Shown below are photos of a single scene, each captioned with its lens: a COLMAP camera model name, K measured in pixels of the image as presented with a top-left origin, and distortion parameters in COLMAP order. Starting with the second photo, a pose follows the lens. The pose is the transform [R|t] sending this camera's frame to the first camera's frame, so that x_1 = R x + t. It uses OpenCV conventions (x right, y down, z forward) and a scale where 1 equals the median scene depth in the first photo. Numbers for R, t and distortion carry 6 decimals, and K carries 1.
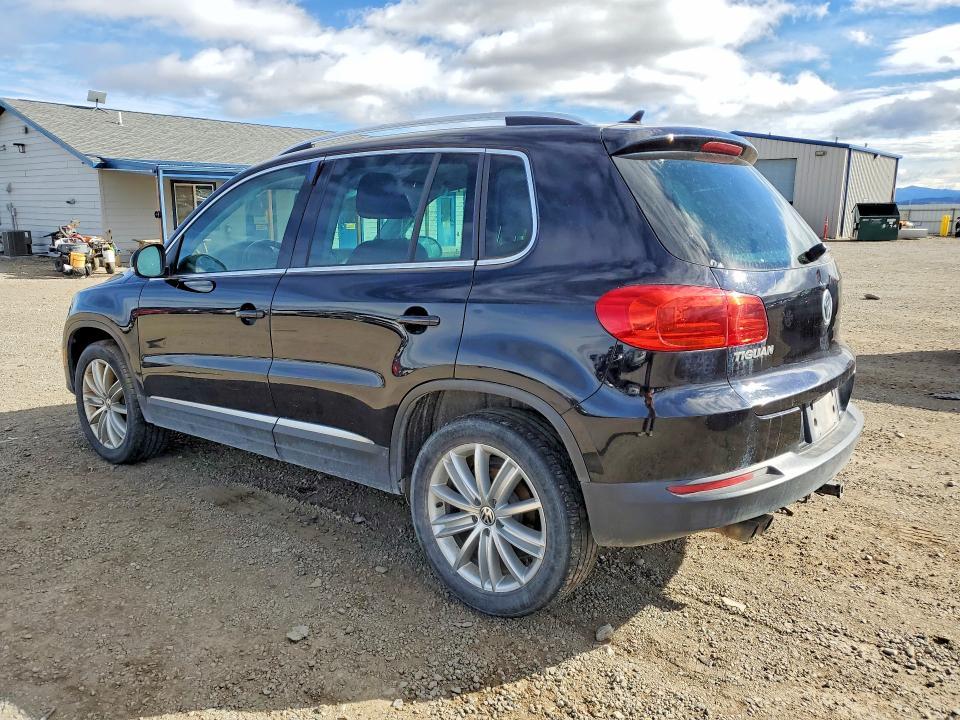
lens RADIAL K [[759.7, 0, 480.0], [0, 759.7, 360.0], [0, 0, 1]] dist [0.049729, 0.002498]
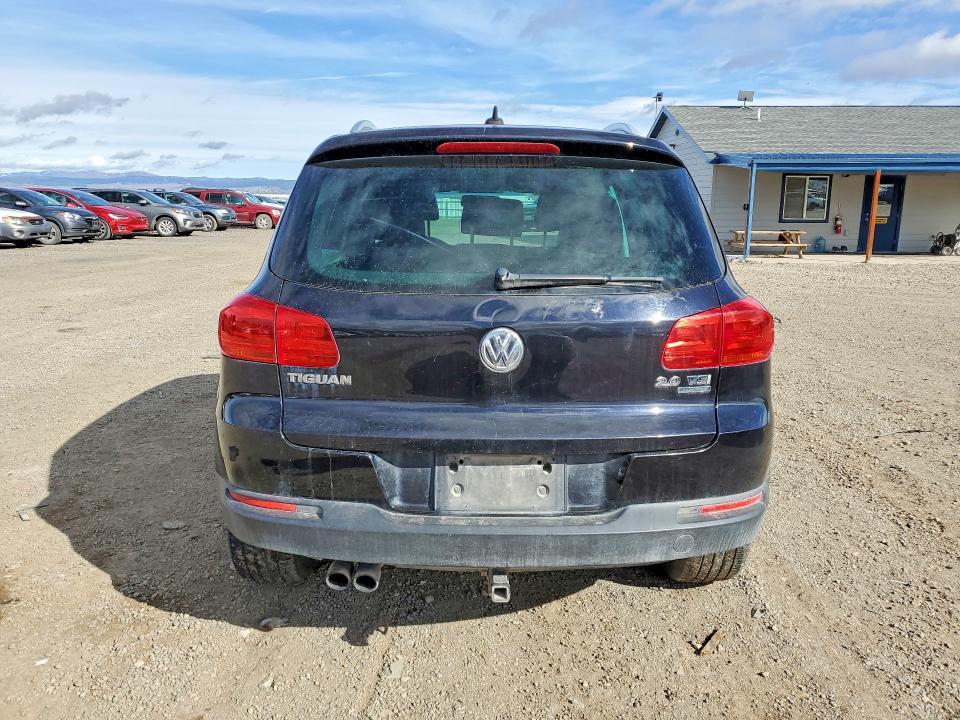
lens RADIAL K [[763.6, 0, 480.0], [0, 763.6, 360.0], [0, 0, 1]] dist [0.010607, 0.007629]
pose [[0.618781, 0.174466, -0.765944, 0.148775], [-0.164112, 0.982222, 0.091149, -0.018954], [0.768230, 0.069299, 0.636413, 0.072810]]
